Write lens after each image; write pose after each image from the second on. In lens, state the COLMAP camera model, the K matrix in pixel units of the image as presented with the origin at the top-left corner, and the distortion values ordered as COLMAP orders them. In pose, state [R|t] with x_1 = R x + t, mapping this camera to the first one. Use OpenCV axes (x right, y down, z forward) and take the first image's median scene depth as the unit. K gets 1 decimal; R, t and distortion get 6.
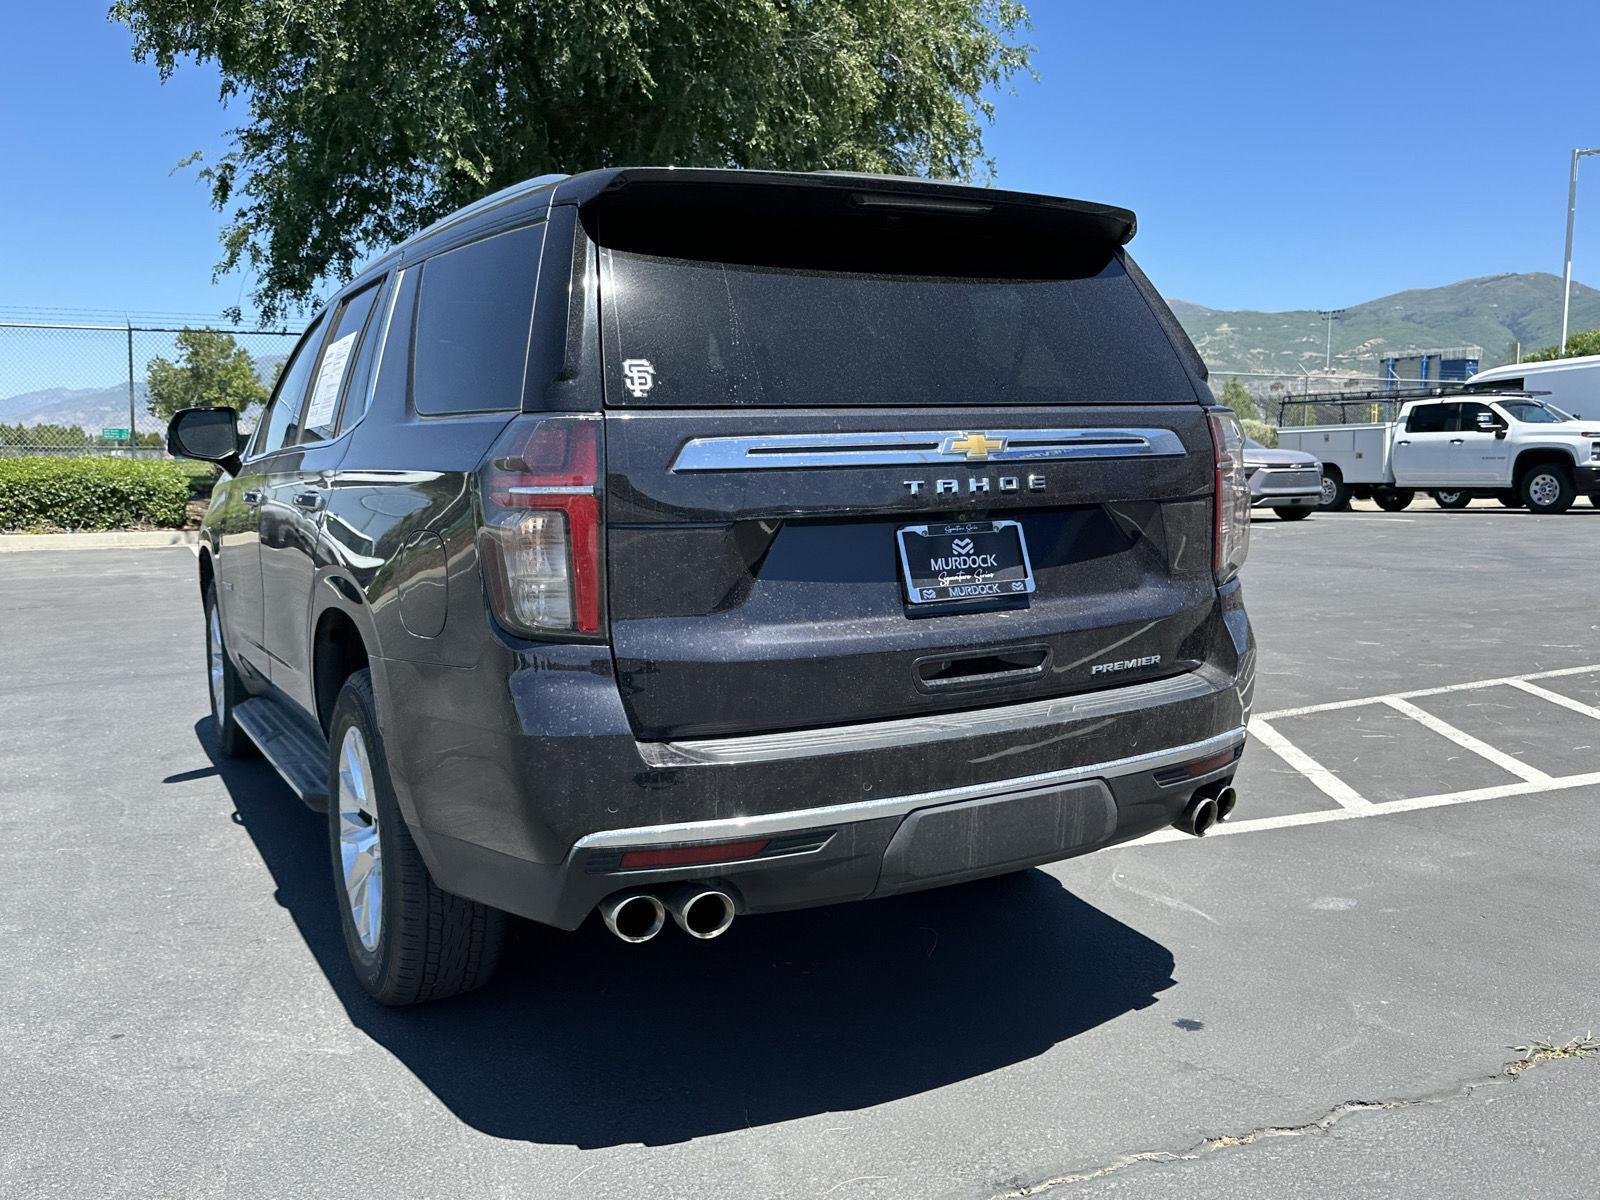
lens RADIAL K [[1342.5, 0, 802.7], [0, 1342.5, 574.3], [0, 0, 1]] dist [0.126581, -0.243450]
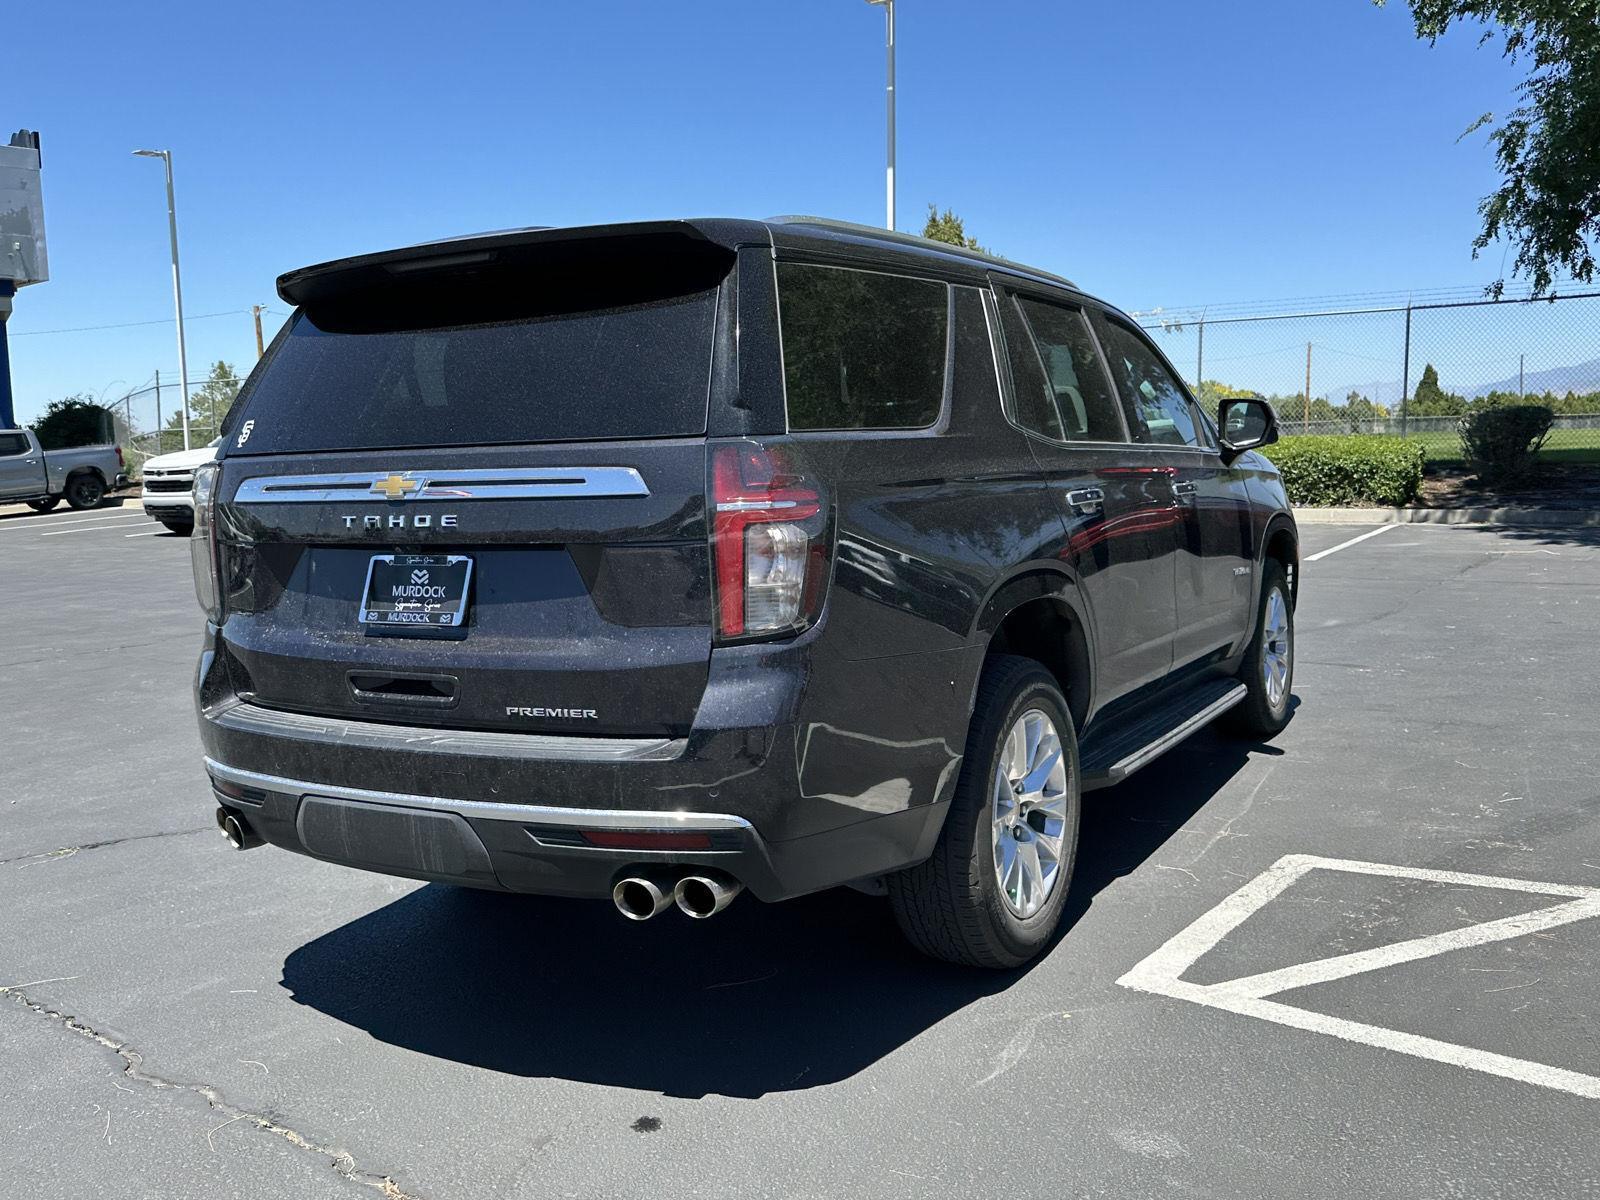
lens RADIAL K [[1340.8, 0, 807.9], [0, 1340.8, 594.9], [0, 0, 1]] dist [0.116248, -0.202358]
pose [[0.517919, 0.089759, -0.850707, 1.215258], [-0.056538, 0.995897, 0.070658, -0.101236], [0.853559, 0.011502, 0.520869, 0.696190]]
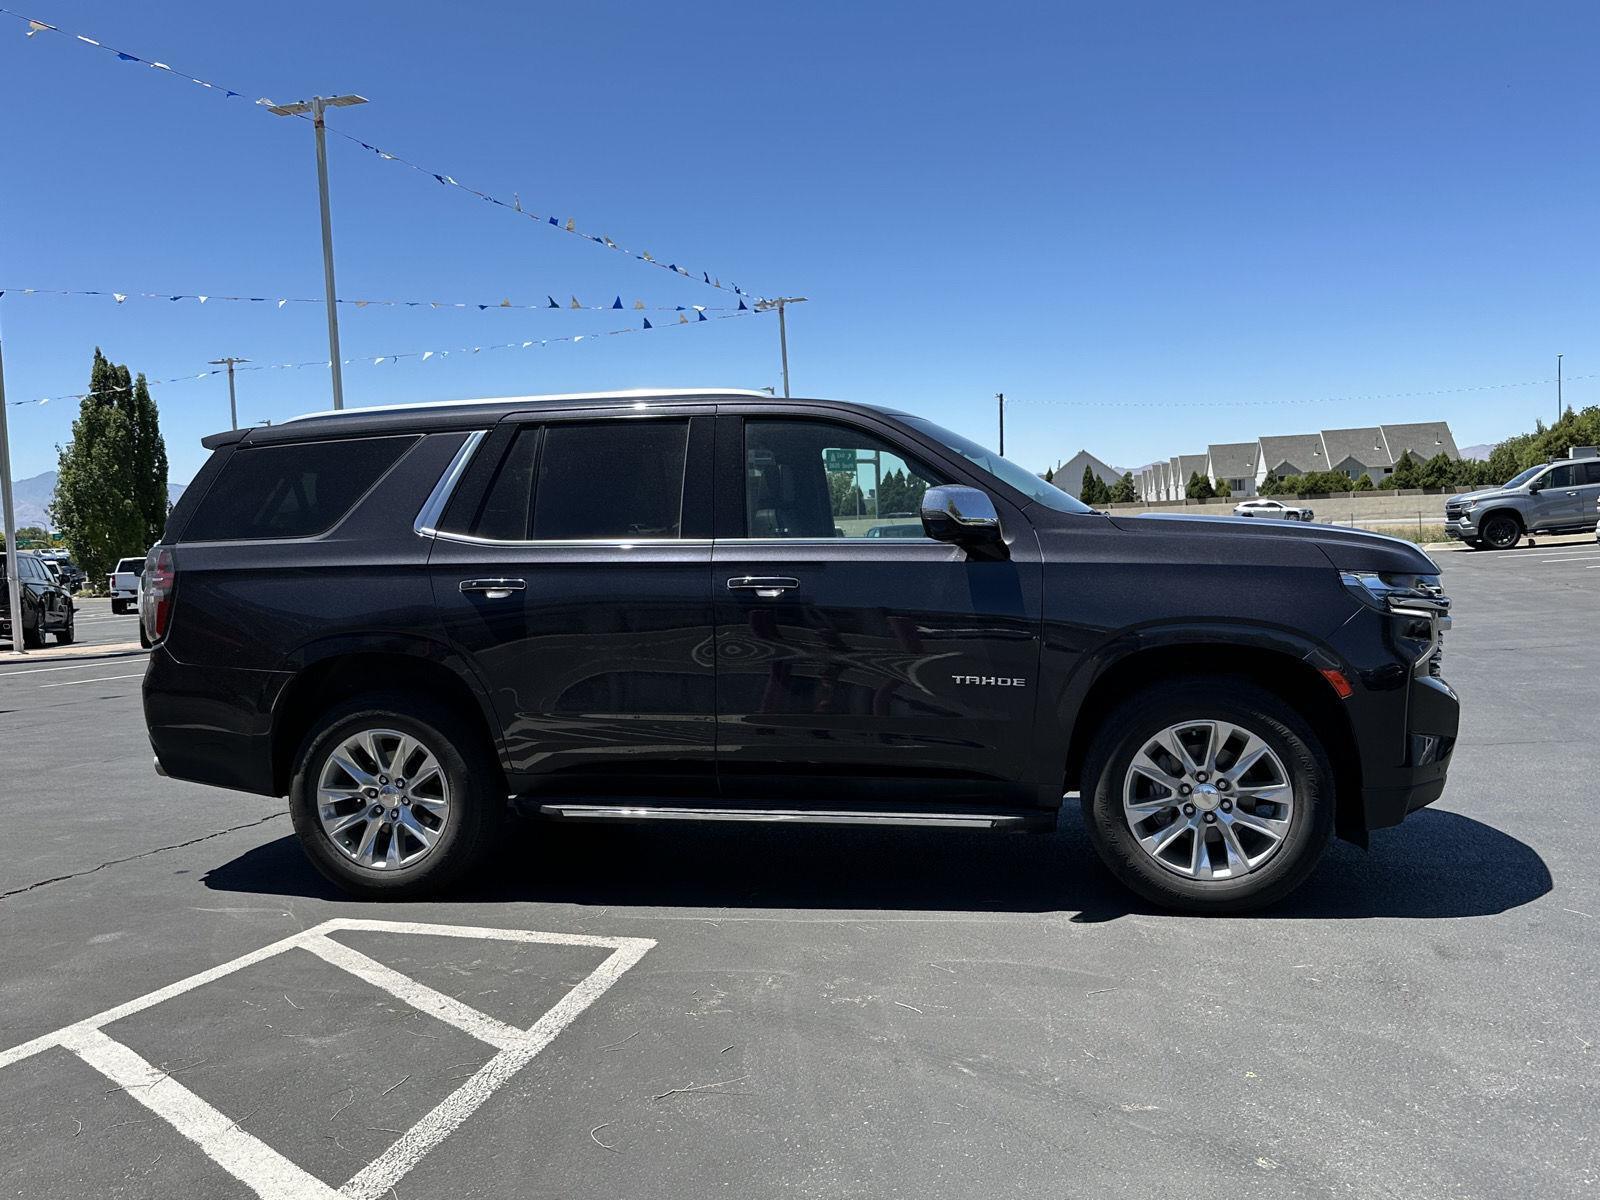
lens RADIAL K [[1331.9, 0, 800.0], [0, 1331.9, 600.0], [0, 0, 1]] dist [0.131438, -0.257716]
pose [[-0.647479, 0.078354, -0.758045, 1.269334], [-0.023037, 0.992234, 0.122237, -0.335795], [0.761735, 0.096609, -0.640645, 3.205471]]
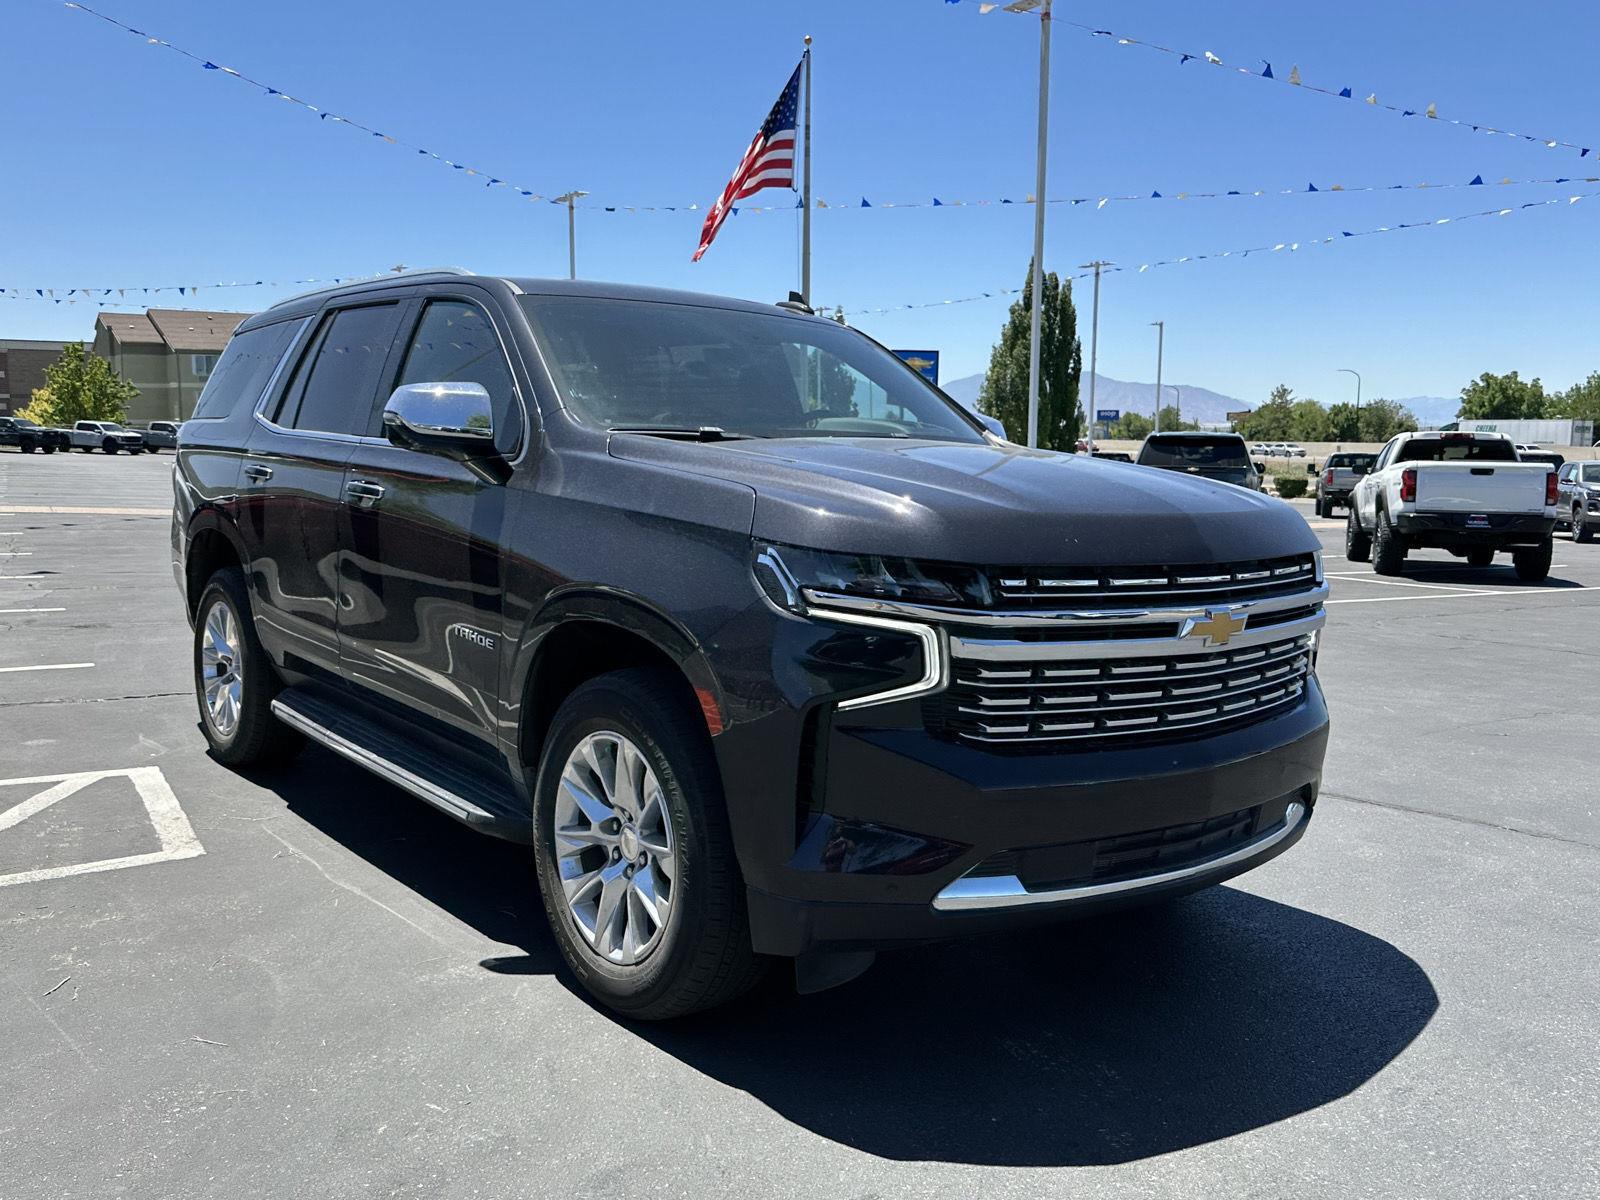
lens RADIAL K [[1333.3, 0, 798.7], [0, 1333.3, 579.3], [0, 0, 1]] dist [0.149506, -0.302631]
pose [[-0.982971, 0.011477, -0.183400, -0.246141], [-0.024646, 0.980795, 0.193476, -0.356934], [0.182099, 0.194701, -0.963811, 3.656015]]
